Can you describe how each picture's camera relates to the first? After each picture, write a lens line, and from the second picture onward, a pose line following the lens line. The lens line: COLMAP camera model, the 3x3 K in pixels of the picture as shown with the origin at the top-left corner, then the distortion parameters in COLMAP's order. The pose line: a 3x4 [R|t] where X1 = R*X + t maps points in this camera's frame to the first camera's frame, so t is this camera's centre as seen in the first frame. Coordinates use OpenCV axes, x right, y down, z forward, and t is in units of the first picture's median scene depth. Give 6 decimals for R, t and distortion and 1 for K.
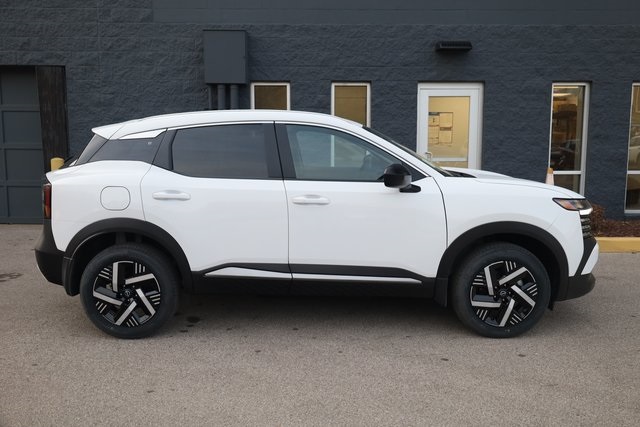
lens RADIAL K [[568.1, 0, 320.0], [0, 568.1, 213.5], [0, 0, 1]] dist [-0.005494, 0.003157]
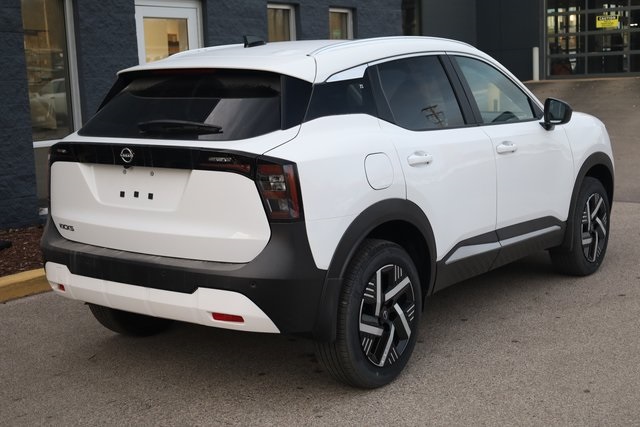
lens RADIAL K [[970.5, 0, 320.0], [0, 970.5, 213.5], [0, 0, 1]] dist [0.019887, 0.030555]
pose [[0.559175, -0.136906, 0.817668, -1.290084], [0.138478, 0.987839, 0.070698, -0.065247], [-0.817403, 0.073697, 0.571333, 0.413174]]
